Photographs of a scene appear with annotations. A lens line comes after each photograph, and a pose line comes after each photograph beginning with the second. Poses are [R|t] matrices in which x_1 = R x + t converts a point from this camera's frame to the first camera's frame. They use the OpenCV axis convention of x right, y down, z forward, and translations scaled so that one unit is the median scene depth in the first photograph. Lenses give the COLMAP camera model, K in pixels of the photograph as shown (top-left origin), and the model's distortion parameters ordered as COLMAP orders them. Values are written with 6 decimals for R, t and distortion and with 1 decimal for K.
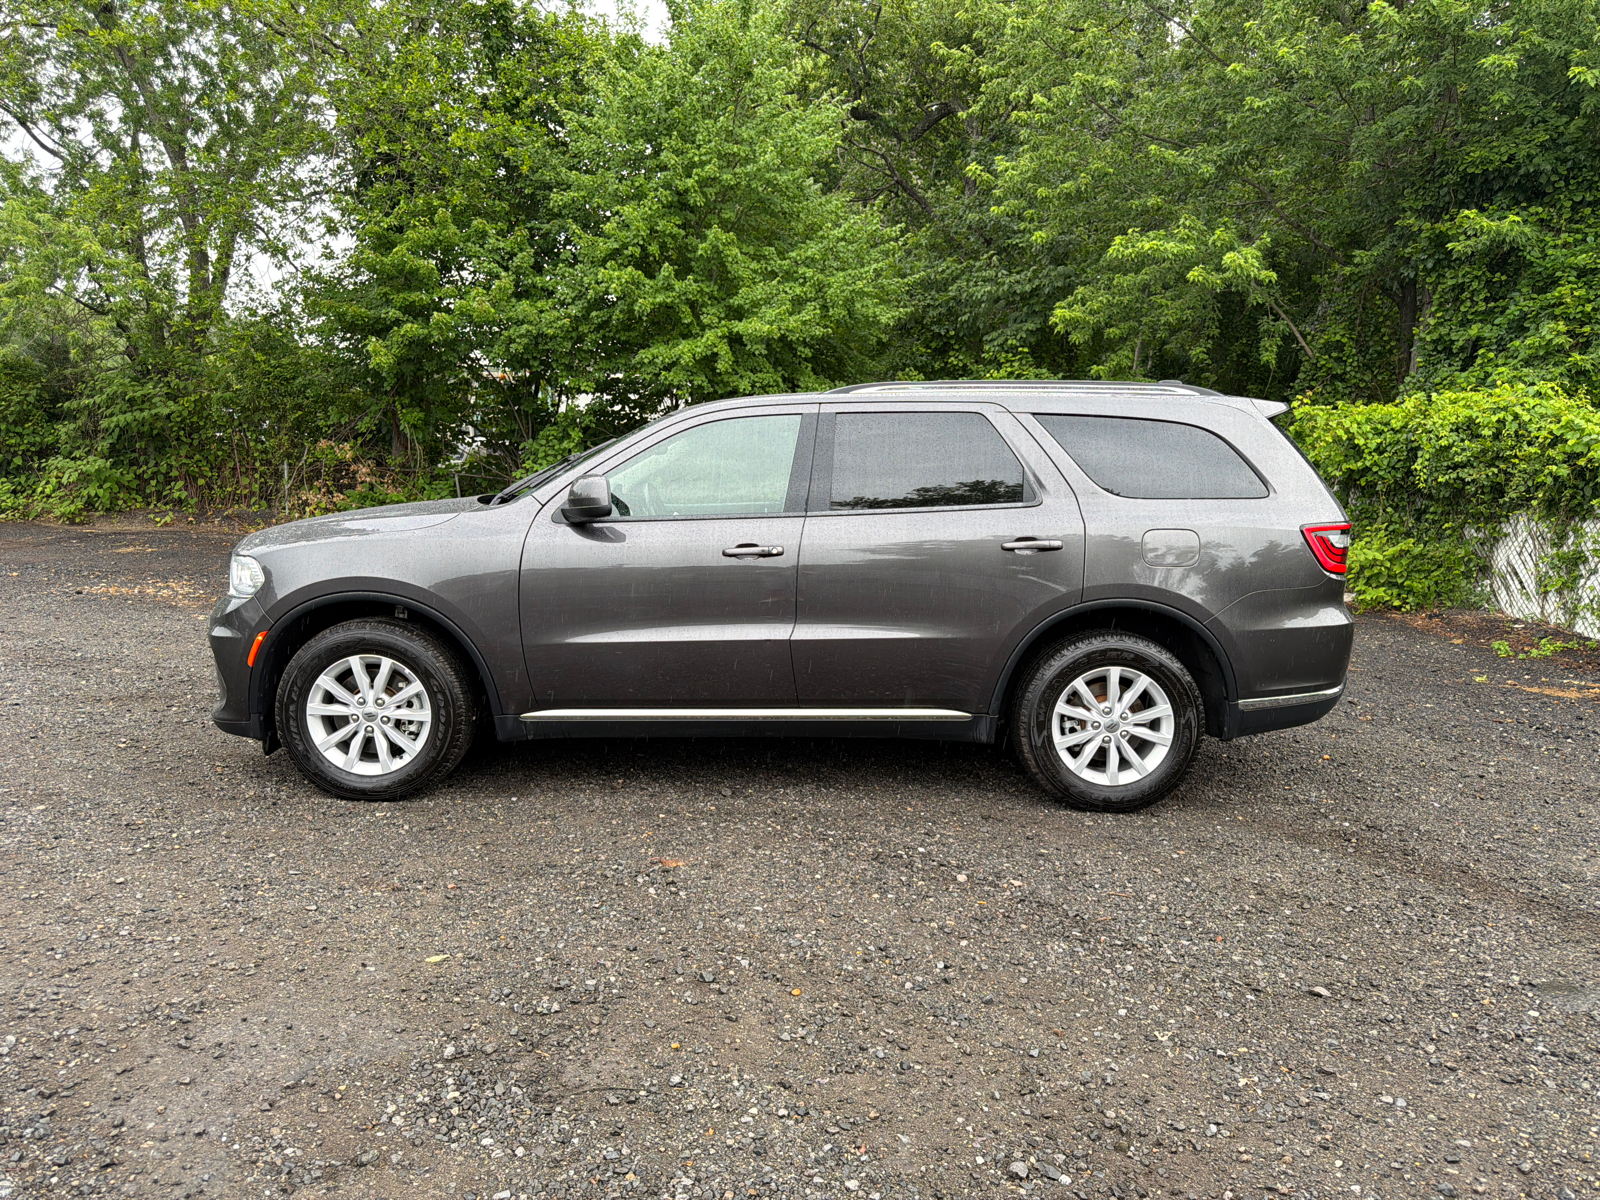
lens RADIAL K [[1141.3, 0, 812.4], [0, 1141.3, 625.6], [0, 0, 1]] dist [0.032860, -0.039852]
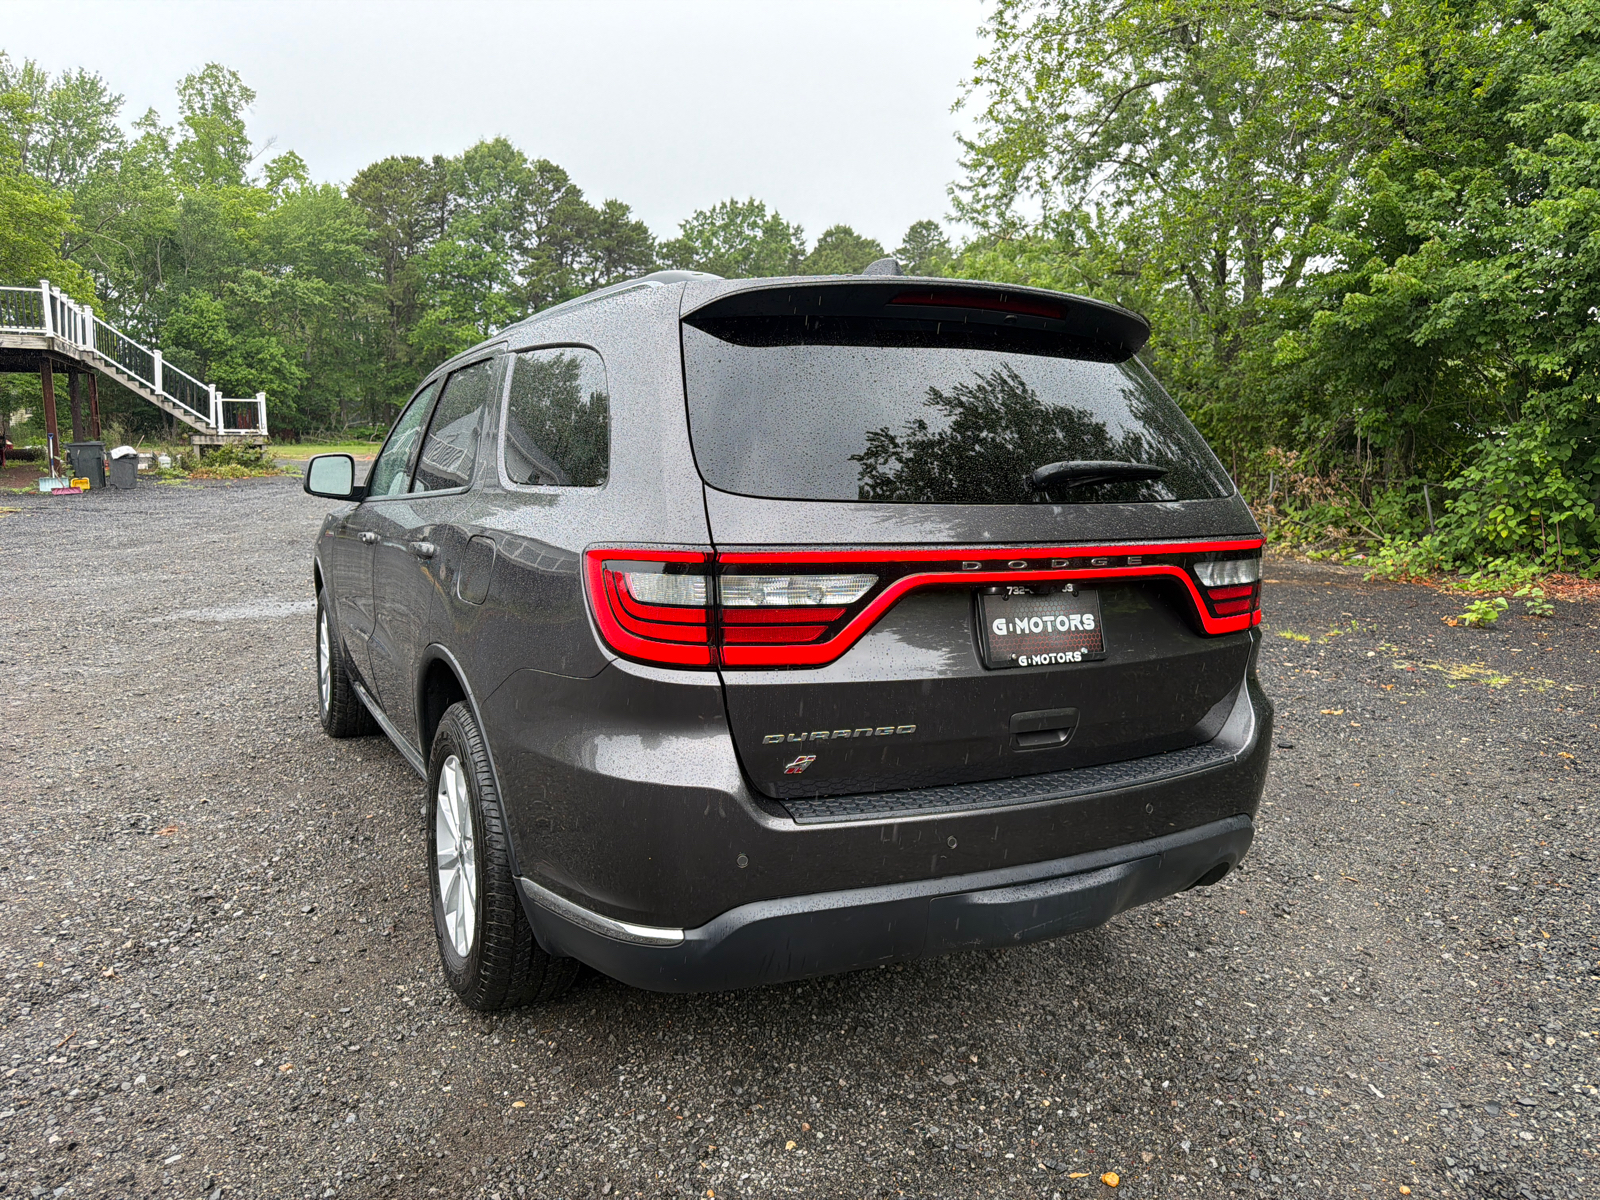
lens RADIAL K [[1141.3, 0, 801.7], [0, 1141.3, 605.4], [0, 0, 1]] dist [0.032860, -0.039852]
pose [[0.435013, 0.103287, -0.894480, 0.312988], [-0.130703, 0.990121, 0.050766, -0.034424], [0.890887, 0.094827, 0.444216, 0.303667]]
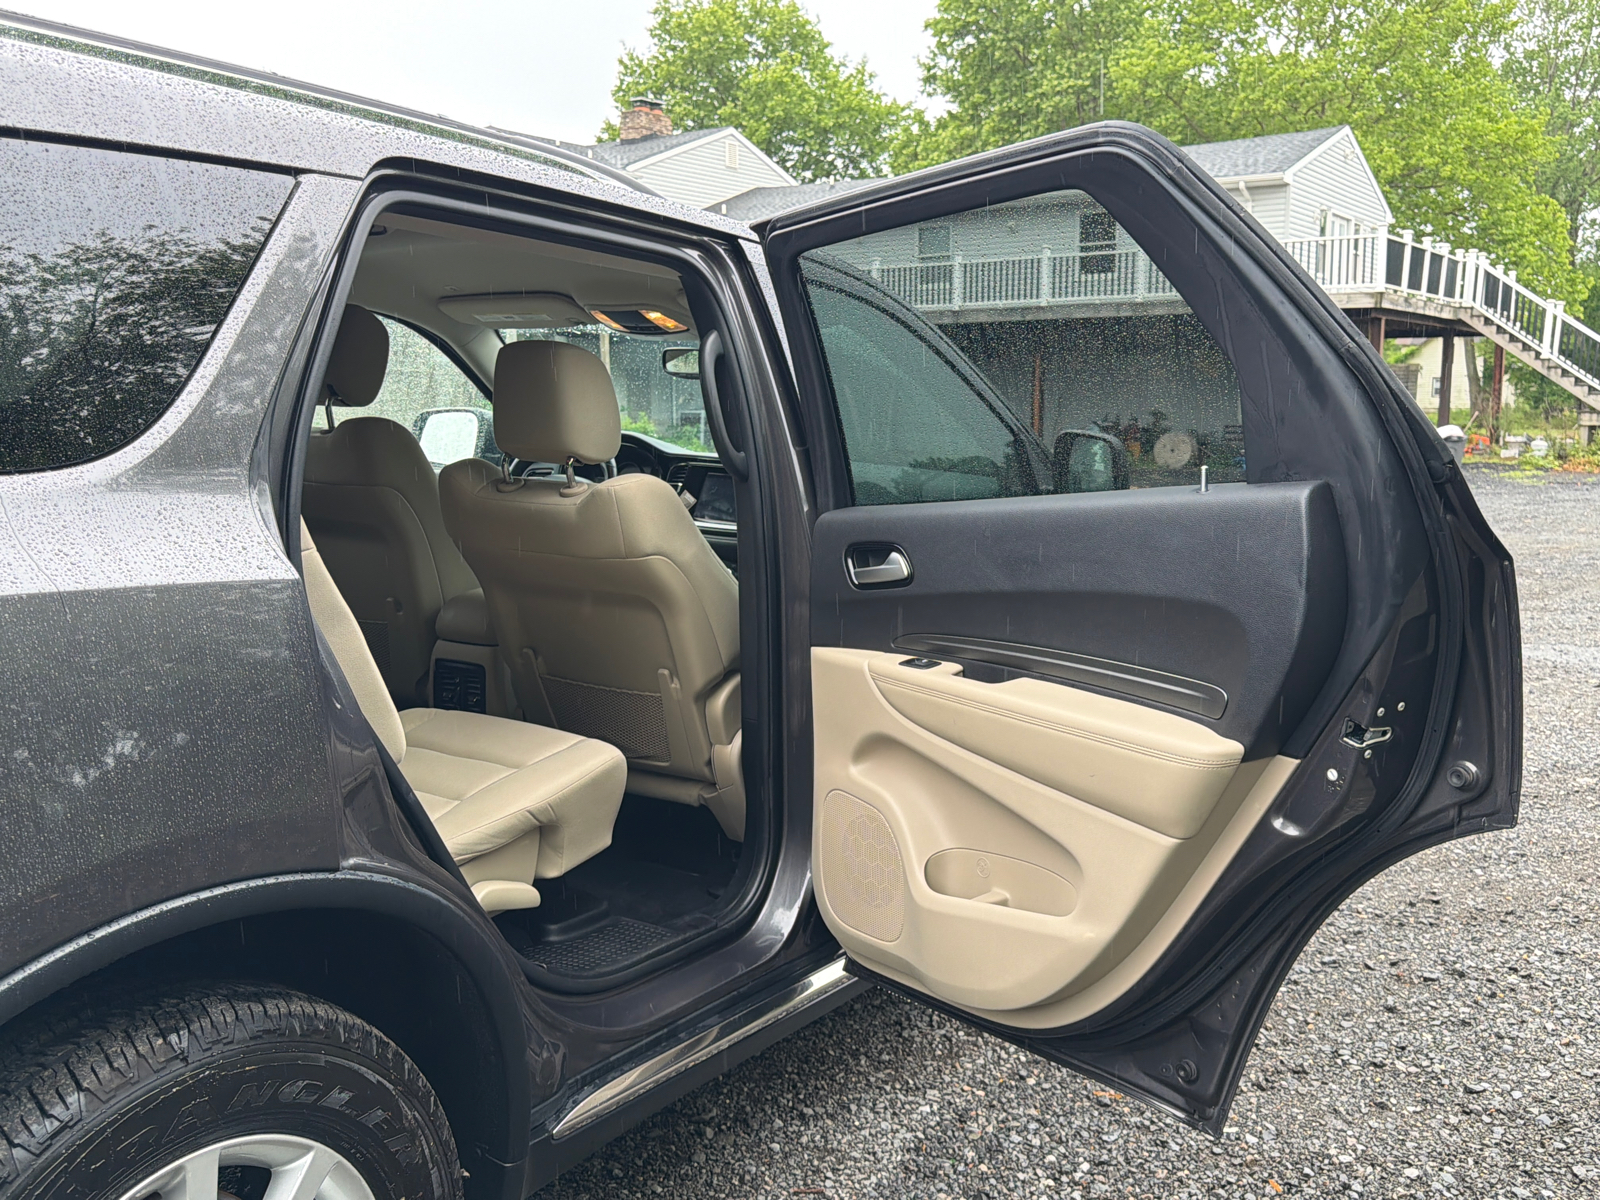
lens RADIAL K [[1483.6, 0, 800.6], [0, 1483.6, 610.5], [0, 0, 1]] dist [0.012601, 0.000000]
pose [[-0.583874, 0.074997, -0.808373, 0.158125], [-0.145877, 0.969826, 0.195340, -0.072240], [0.798631, 0.231977, -0.555316, 0.558894]]
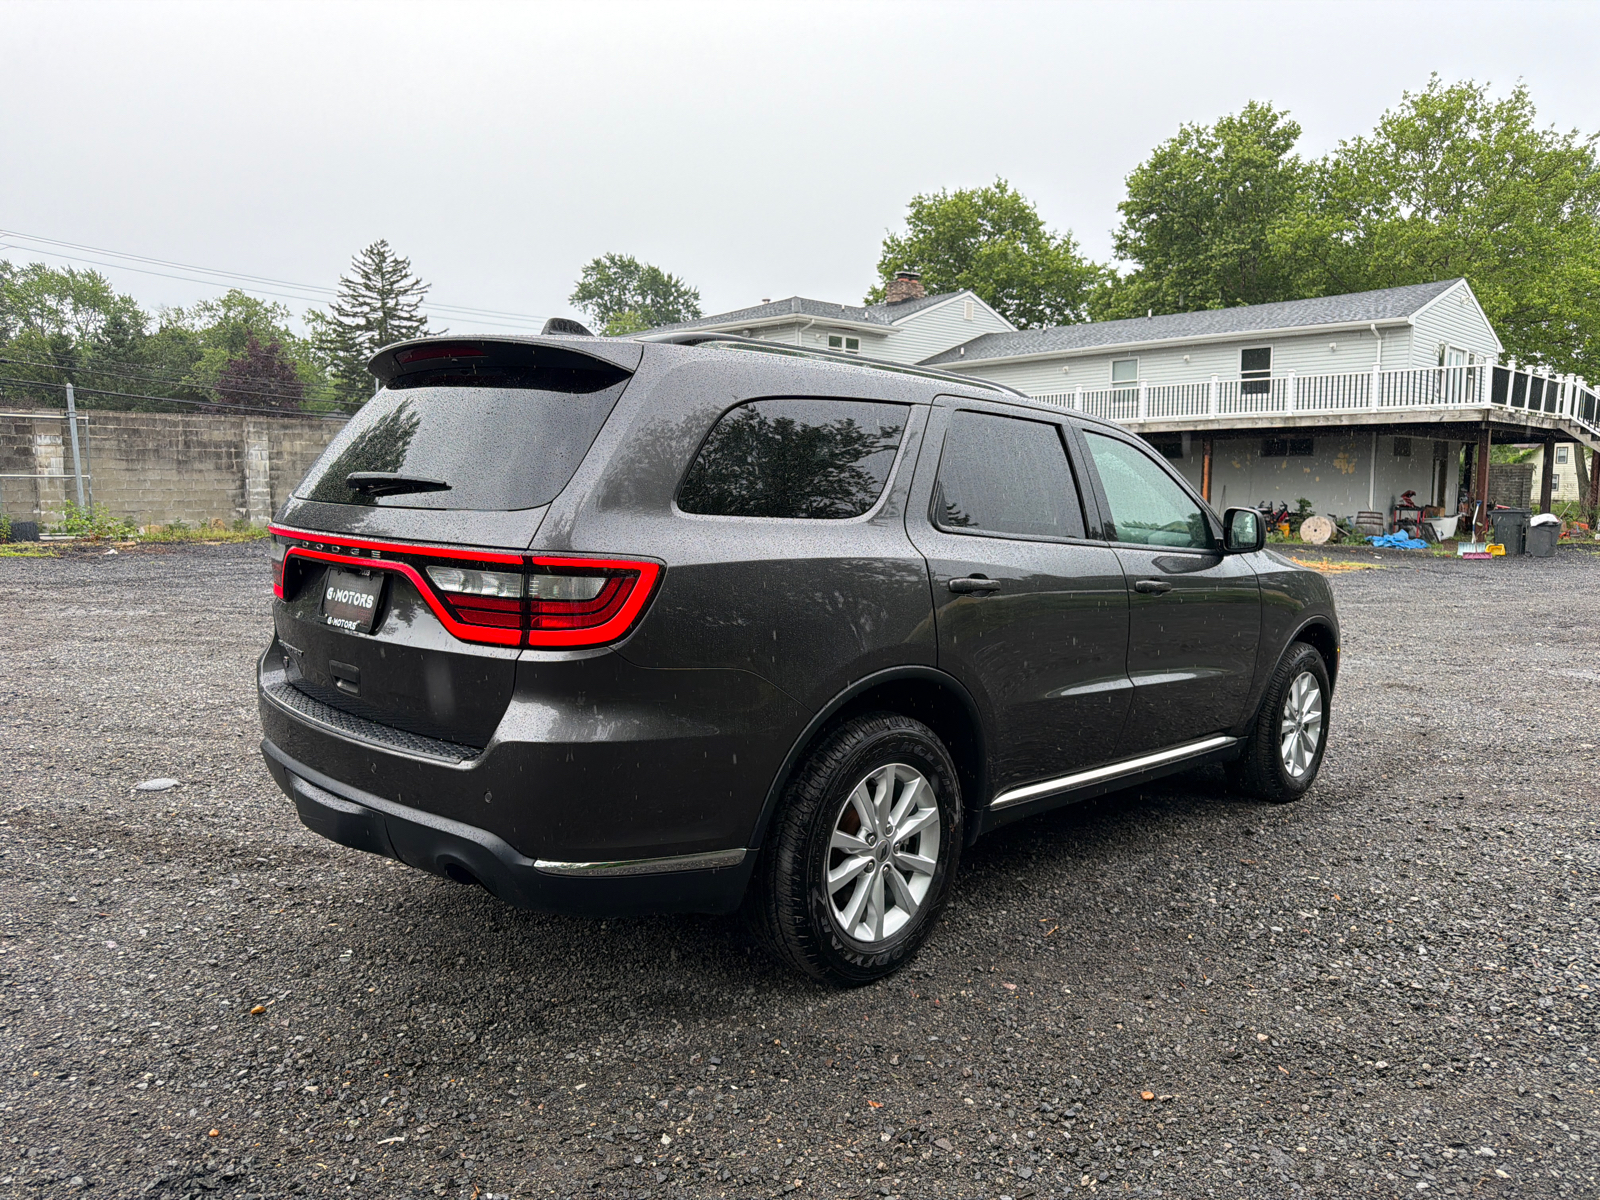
lens RADIAL K [[1141.3, 0, 797.1], [0, 1141.3, 605.5], [0, 0, 1]] dist [0.032860, -0.039852]
pose [[-0.720511, 0.027520, -0.692897, 0.270455], [-0.137662, 0.973648, 0.181819, -0.076610], [0.679642, 0.226388, -0.697736, 0.612012]]
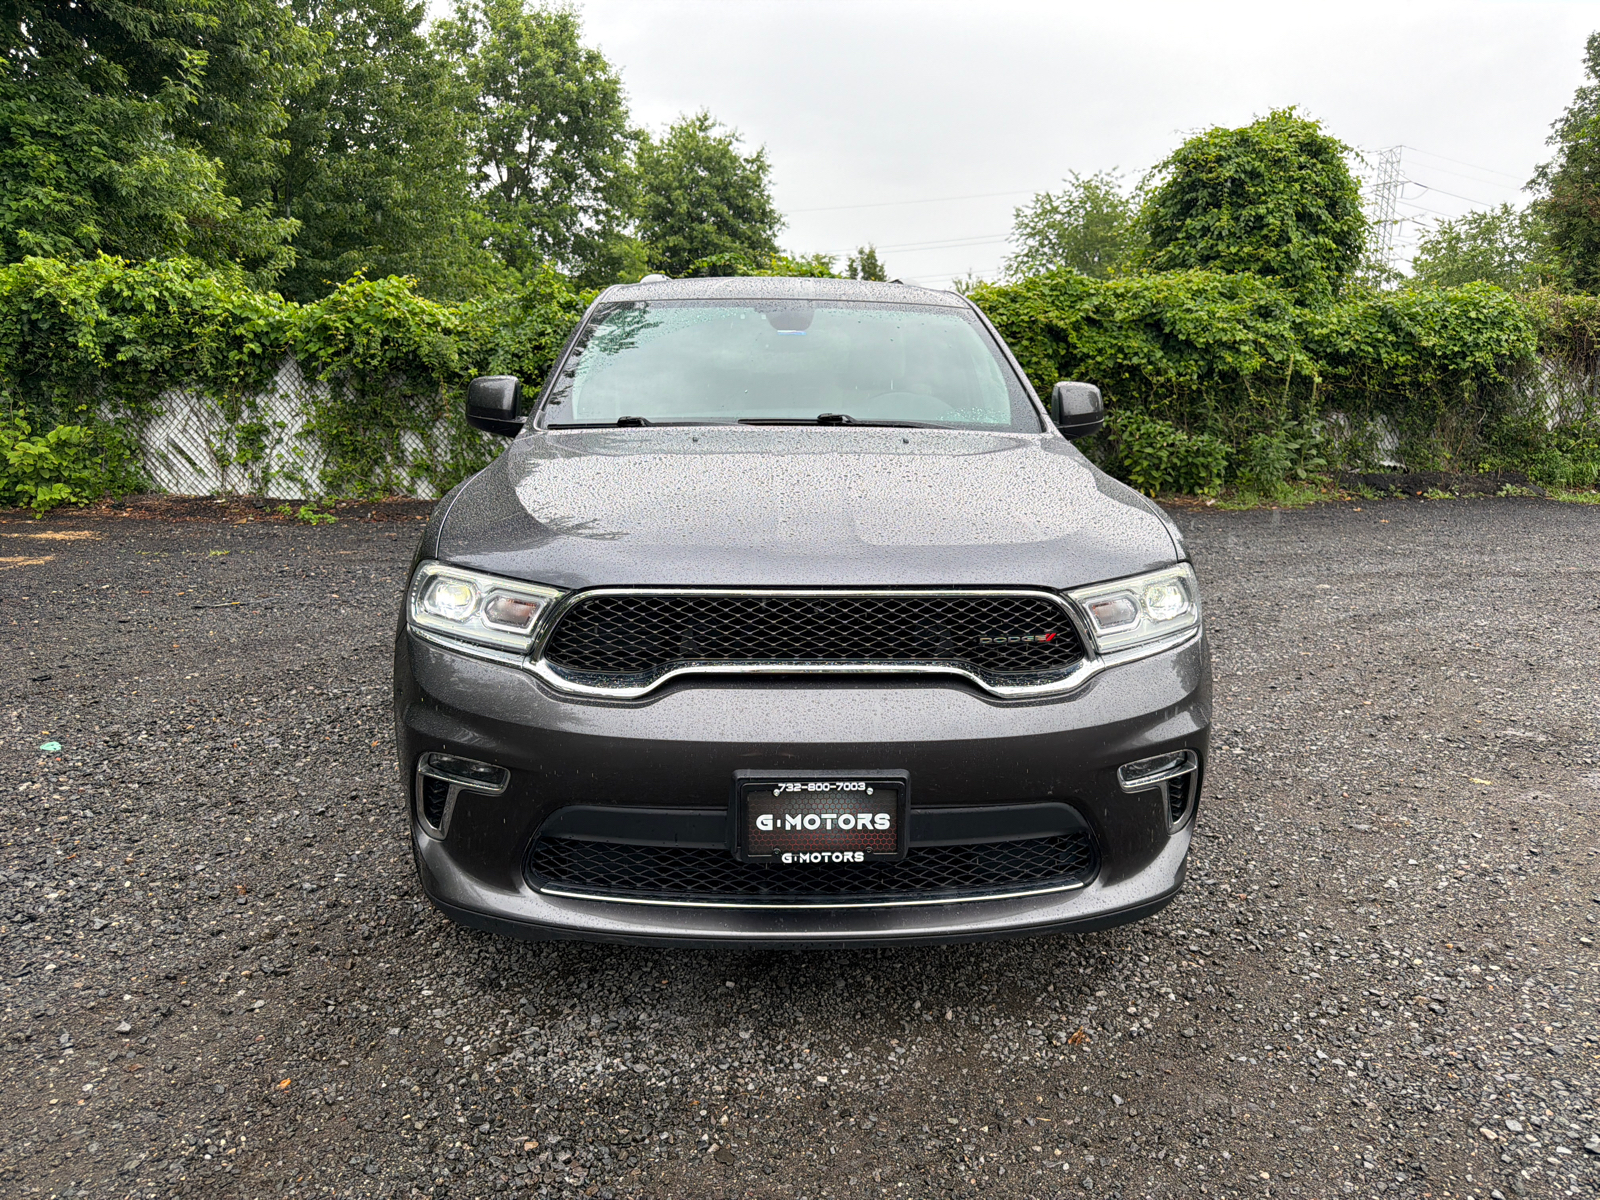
lens RADIAL K [[1141.3, 0, 799.8], [0, 1141.3, 605.4], [0, 0, 1]] dist [0.032860, -0.039852]
pose [[-0.017858, -0.219541, 0.975440, -0.341923], [0.120527, 0.968008, 0.220075, -0.059316], [-0.992549, 0.121497, 0.009174, 0.392966]]
